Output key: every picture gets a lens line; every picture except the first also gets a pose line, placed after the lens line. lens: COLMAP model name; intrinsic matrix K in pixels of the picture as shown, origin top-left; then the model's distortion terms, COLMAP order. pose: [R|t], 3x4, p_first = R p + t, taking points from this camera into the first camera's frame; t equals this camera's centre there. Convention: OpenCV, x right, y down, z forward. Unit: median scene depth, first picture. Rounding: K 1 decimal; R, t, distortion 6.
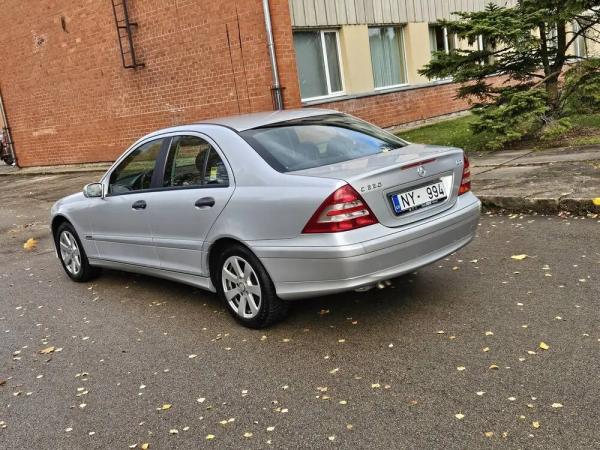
lens RADIAL K [[674.1, 0, 300.0], [0, 674.1, 225.0], [0, 0, 1]] dist [0.063544, -0.013173]
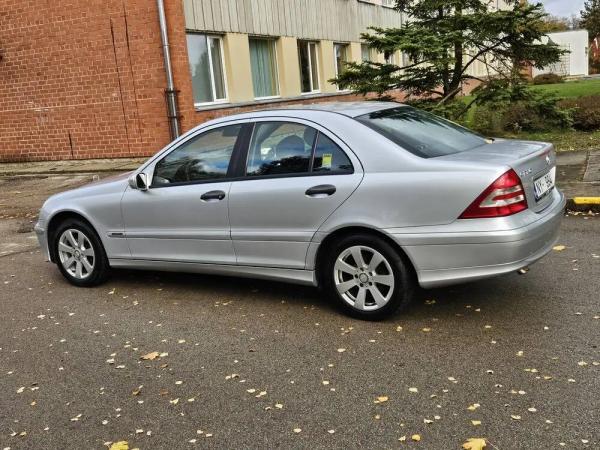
lens RADIAL K [[674.1, 0, 300.0], [0, 674.1, 225.0], [0, 0, 1]] dist [0.063544, -0.013173]
pose [[0.956760, -0.001877, 0.290871, -0.356557], [0.008887, 0.999701, -0.022779, 0.029270], [-0.290742, 0.024379, 0.956491, 0.081363]]
